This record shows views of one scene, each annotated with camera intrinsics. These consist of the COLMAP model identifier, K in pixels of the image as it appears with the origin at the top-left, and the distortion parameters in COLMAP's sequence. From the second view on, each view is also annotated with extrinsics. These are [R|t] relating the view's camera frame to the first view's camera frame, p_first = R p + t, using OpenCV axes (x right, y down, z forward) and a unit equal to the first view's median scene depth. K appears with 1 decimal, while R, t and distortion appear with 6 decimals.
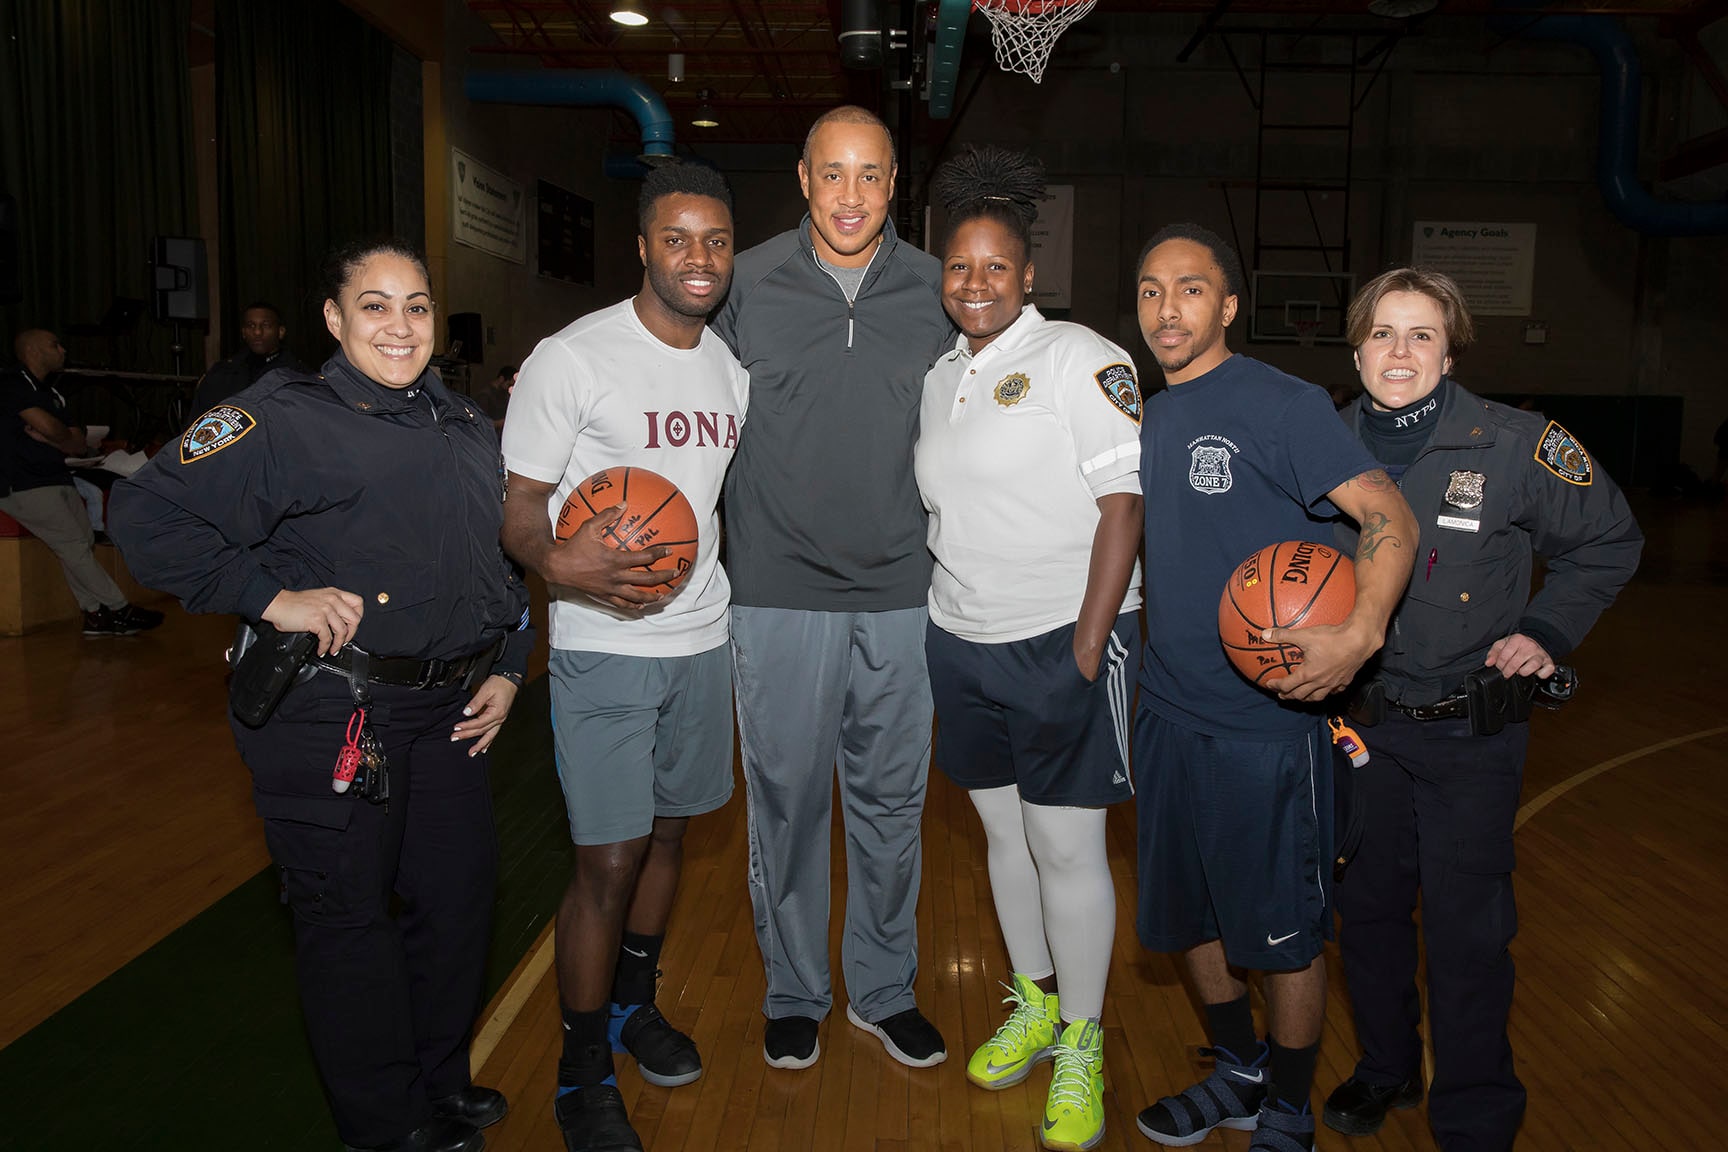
lens RADIAL K [[1330.2, 0, 893.9], [0, 1330.2, 555.6], [0, 0, 1]] dist [-0.008865, 0.012166]
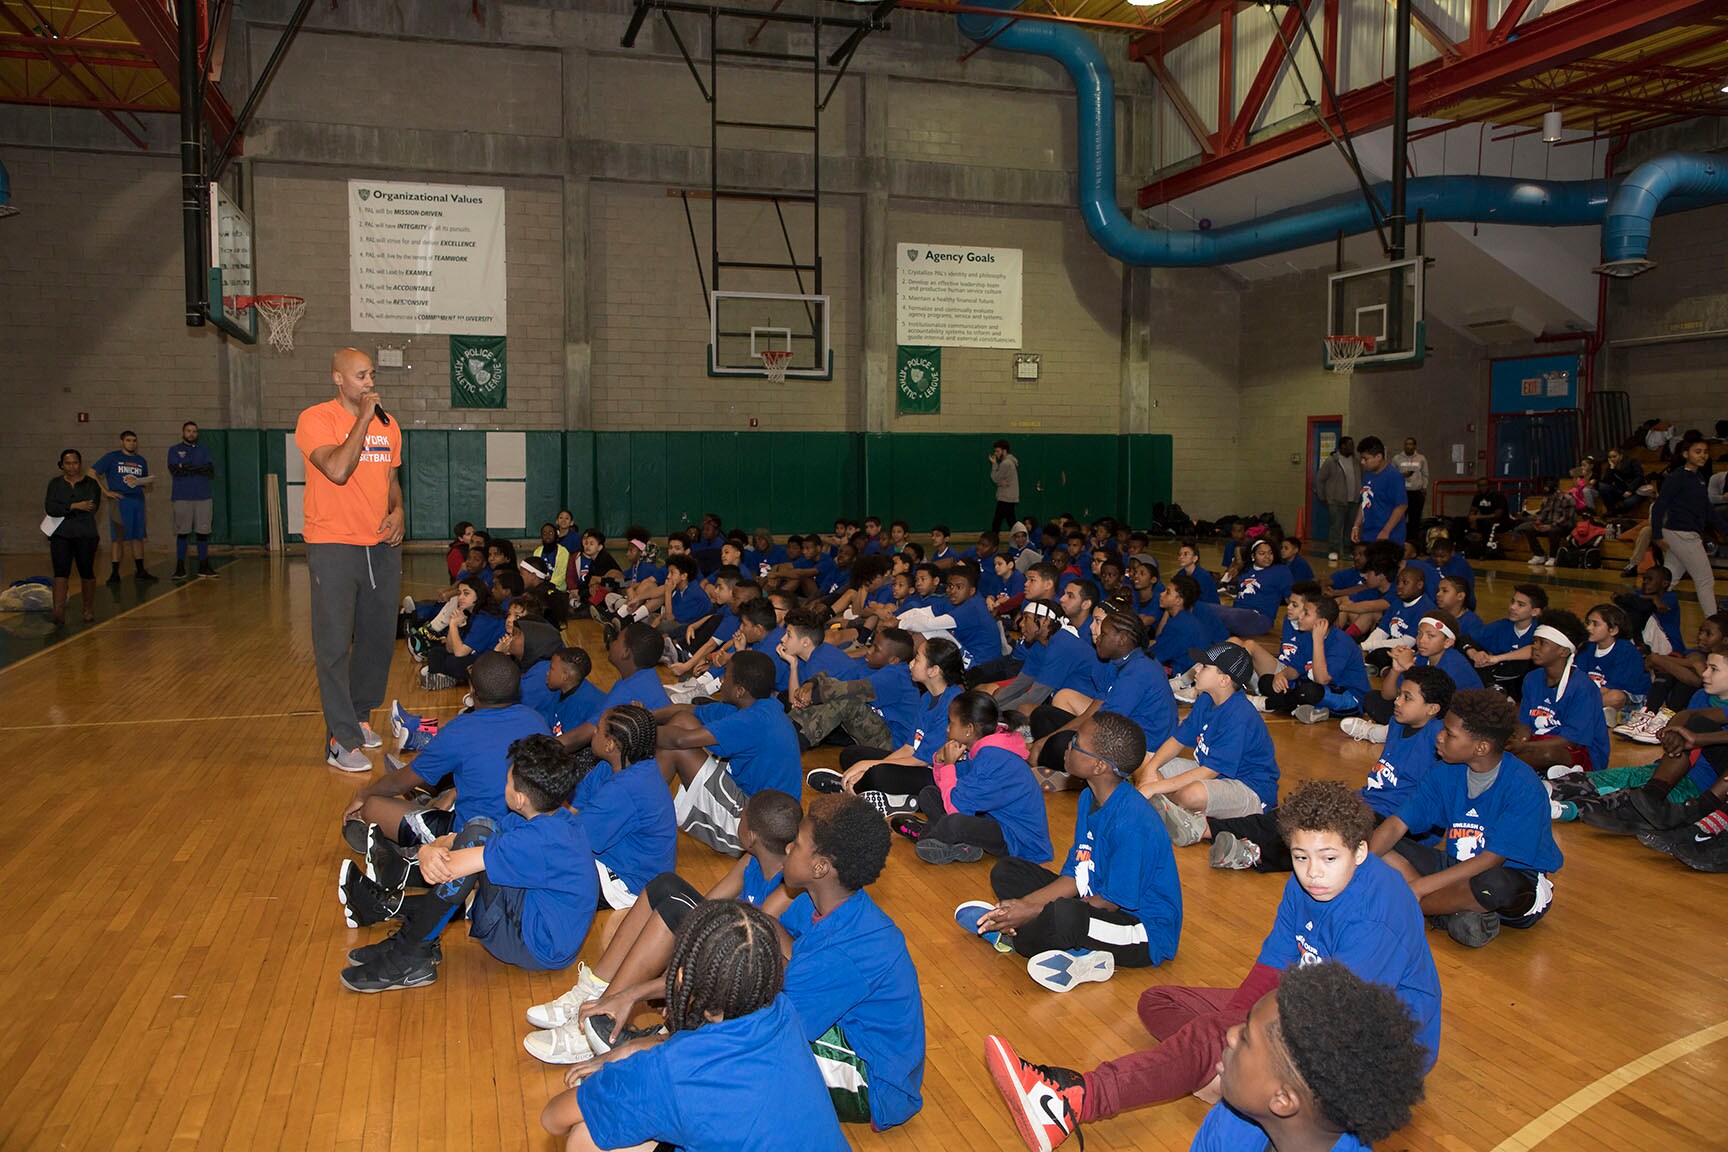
lens RADIAL K [[1354.2, 0, 866.8], [0, 1354.2, 562.2], [0, 0, 1]] dist [-0.051163, 0.074292]
pose [[0.952029, -0.038308, 0.303601, 0.097929], [0.045575, 0.998818, -0.016885, -0.024291], [-0.302595, 0.029912, 0.952650, 0.161986]]
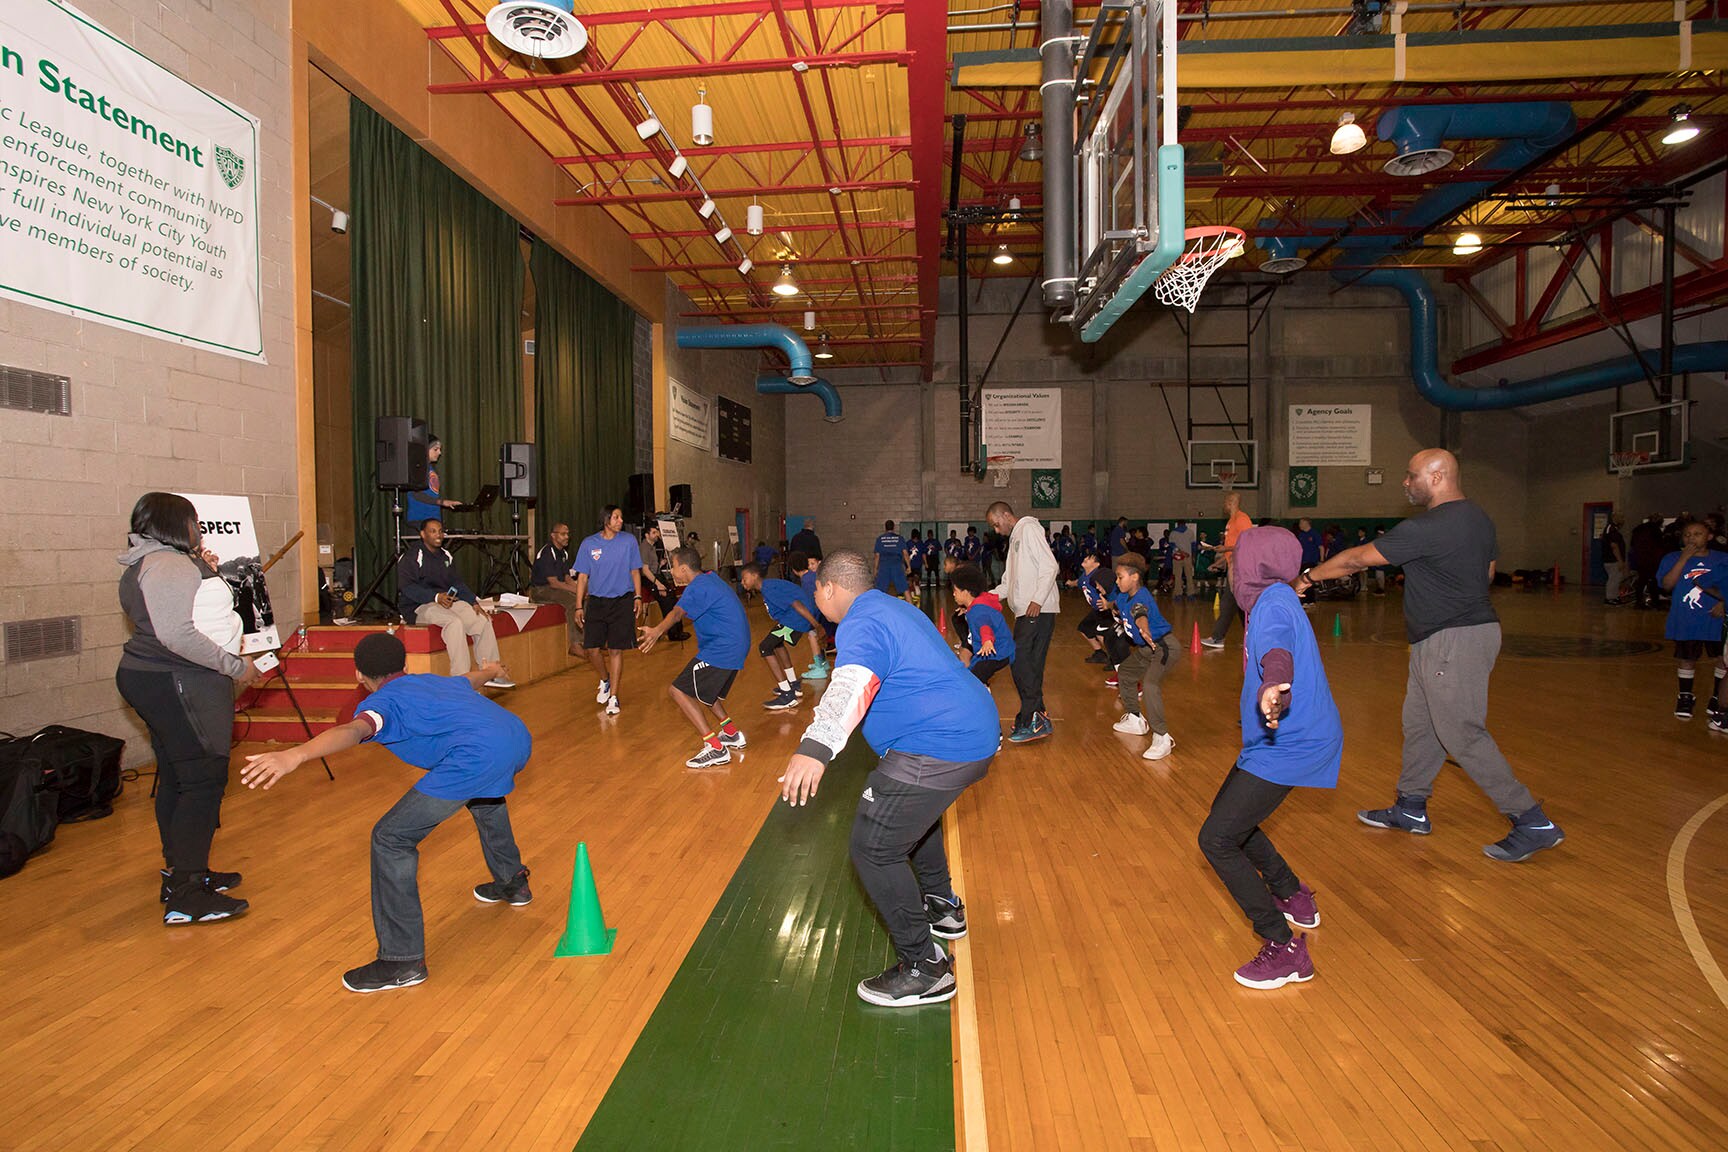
lens RADIAL K [[861.0, 0, 864.0], [0, 861.0, 576.0], [0, 0, 1]] dist [-0.064549, 0.027243]
pose [[0.998007, -0.022382, -0.059005, -0.040257], [0.018738, 0.997925, -0.061600, -0.010051], [0.060261, 0.060372, 0.996355, 0.032819]]
